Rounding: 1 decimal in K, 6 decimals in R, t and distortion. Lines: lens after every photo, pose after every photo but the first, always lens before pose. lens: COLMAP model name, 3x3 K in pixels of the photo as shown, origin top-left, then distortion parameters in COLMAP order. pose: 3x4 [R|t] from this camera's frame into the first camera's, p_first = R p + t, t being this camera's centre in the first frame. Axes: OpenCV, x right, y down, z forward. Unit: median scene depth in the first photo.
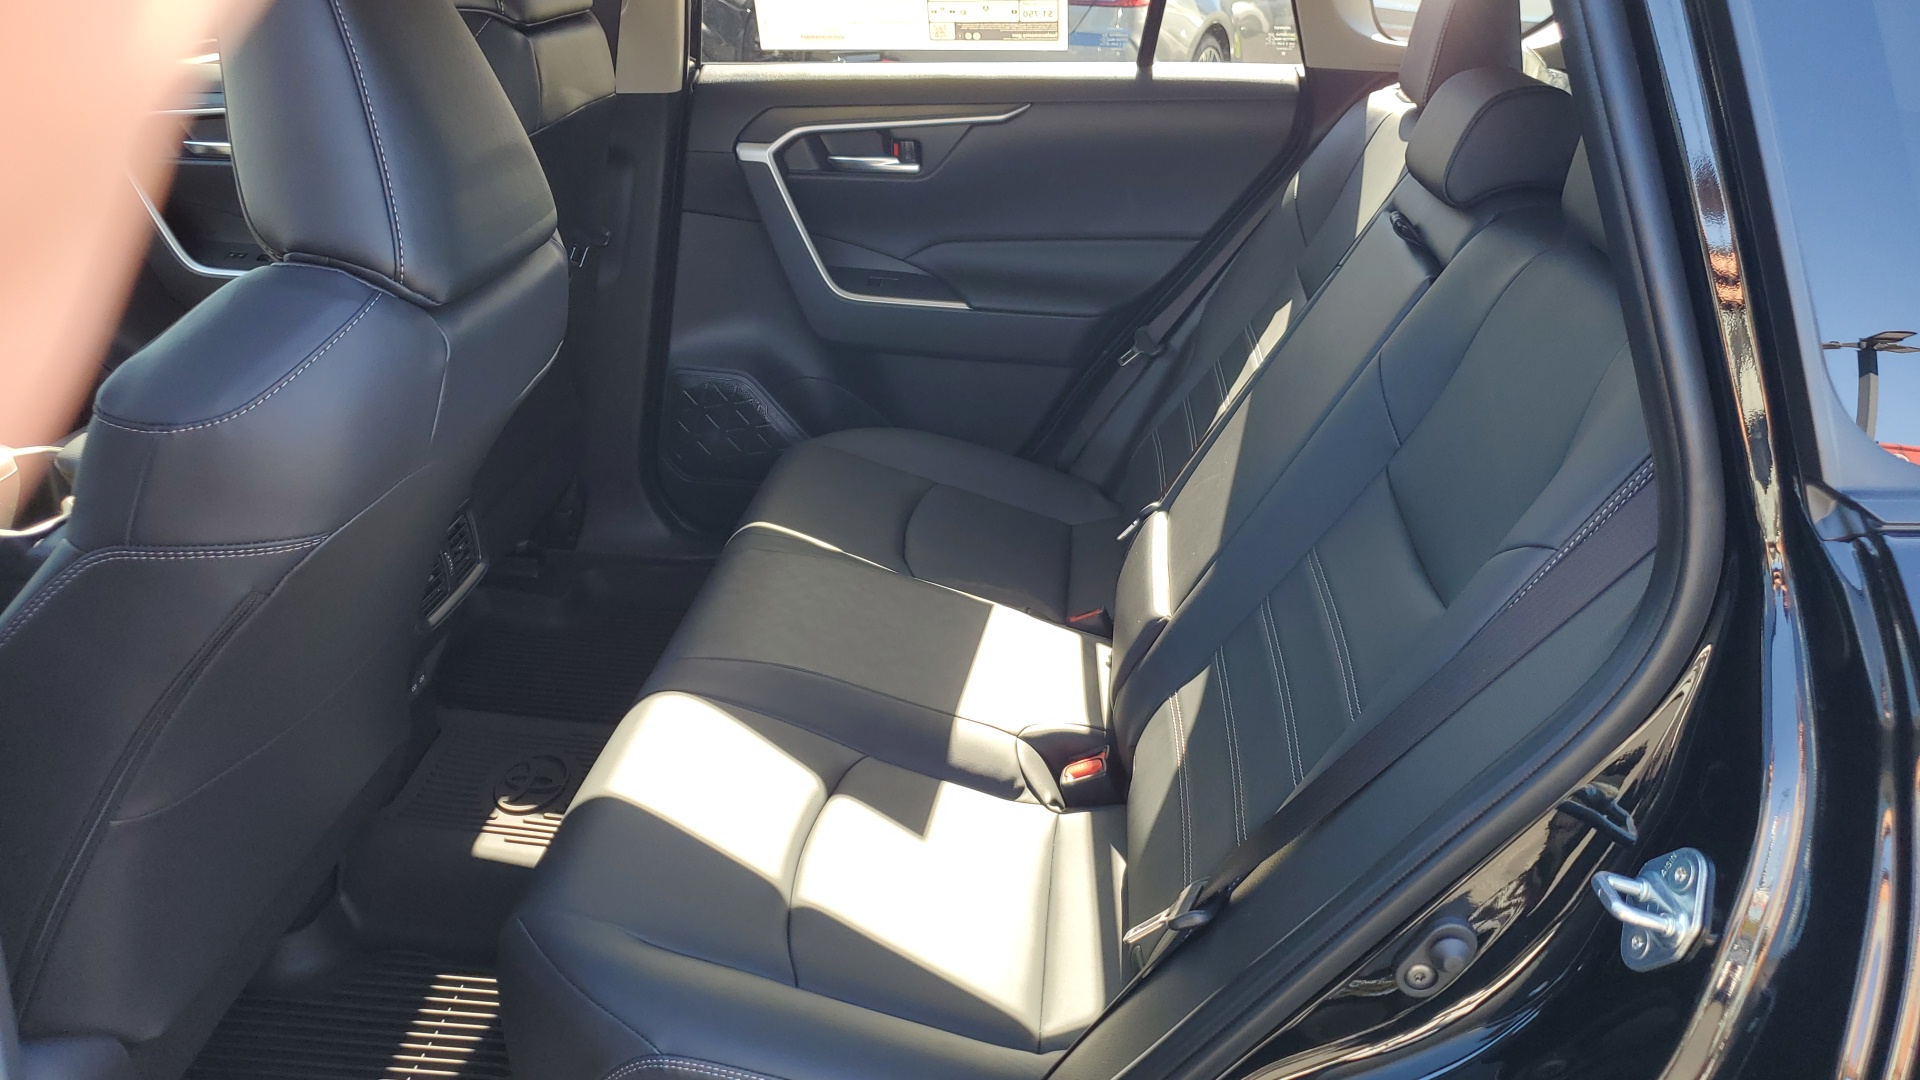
lens RADIAL K [[1427.0, 0, 942.3], [0, 1427.0, 549.8], [0, 0, 1]] dist [0.010482, 0.003439]
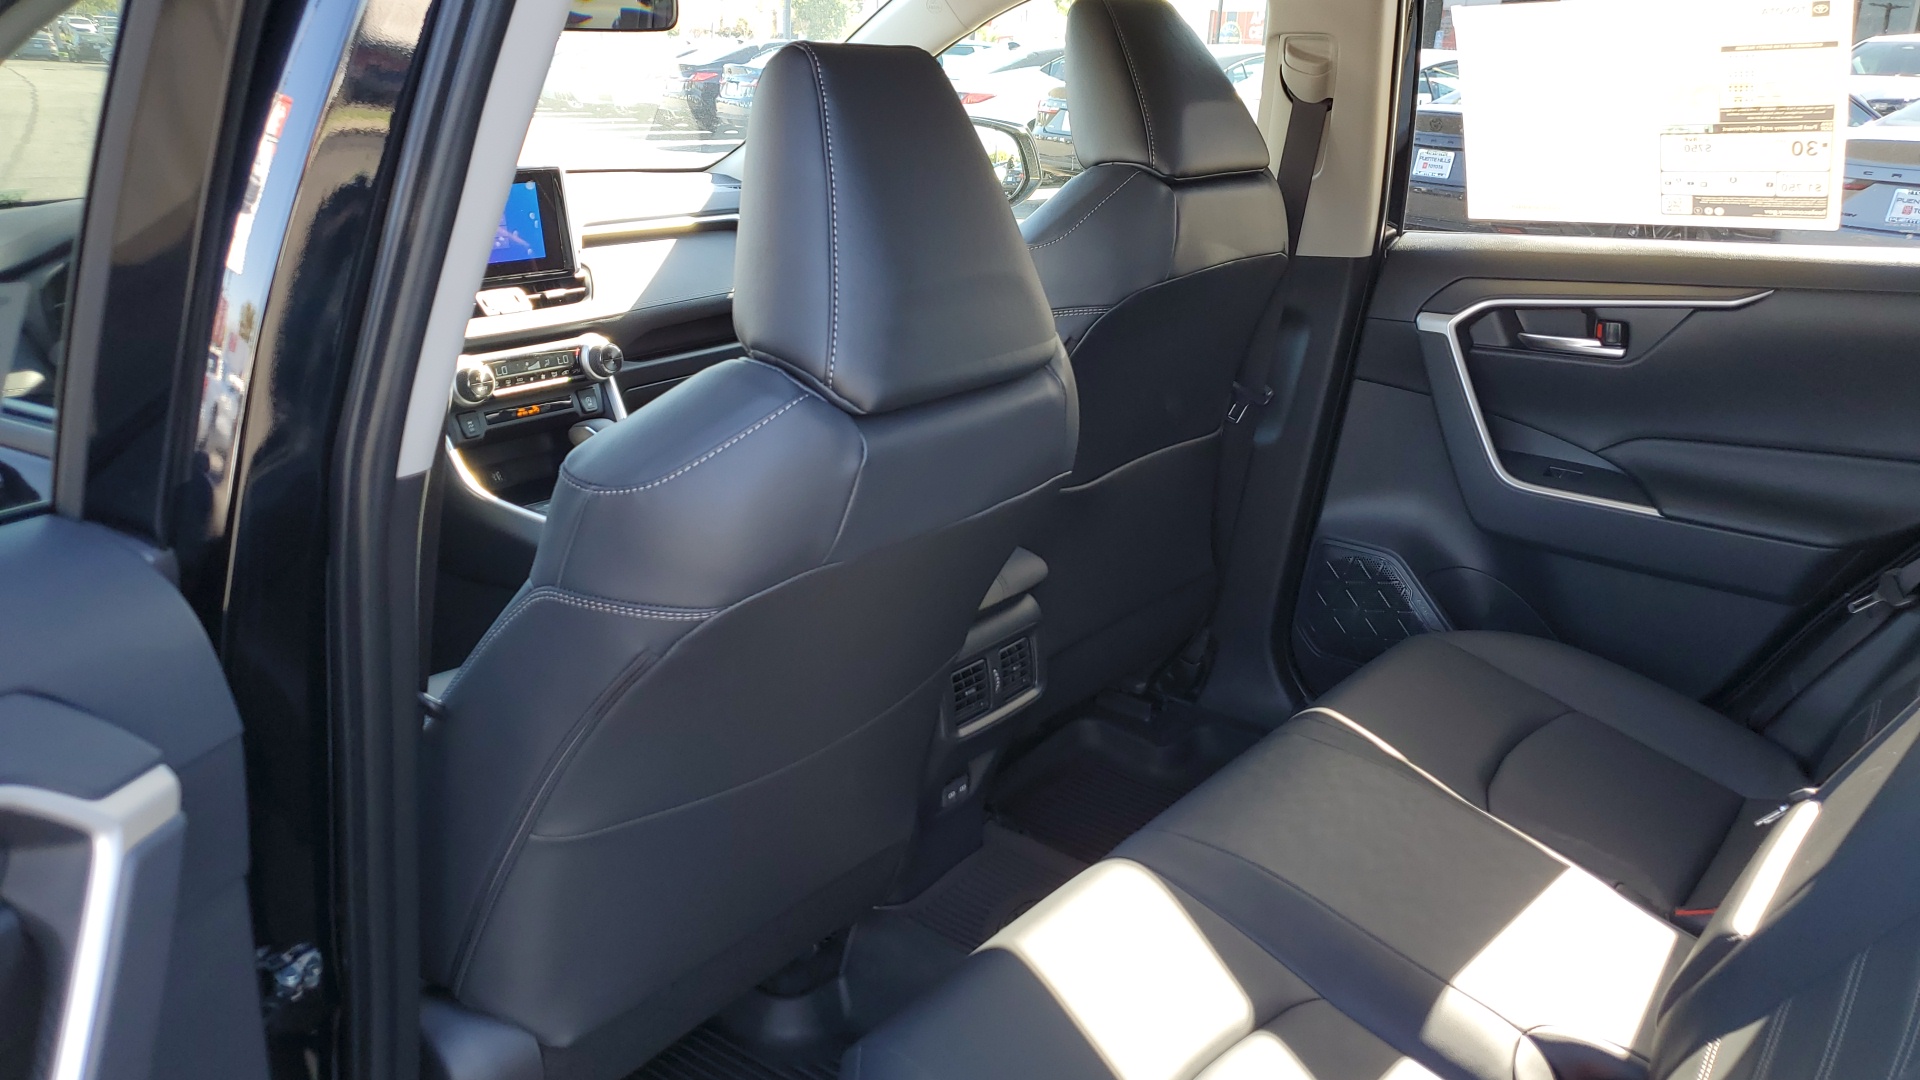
lens RADIAL K [[1423.0, 0, 1020.6], [0, 1423.0, 502.6], [0, 0, 1]] dist [0.035727, -0.073909]
pose [[0.849014, 0.131892, -0.511644, 0.130952], [-0.209642, 0.972948, -0.097070, -0.015216], [0.485000, 0.189676, 0.853697, 0.089976]]
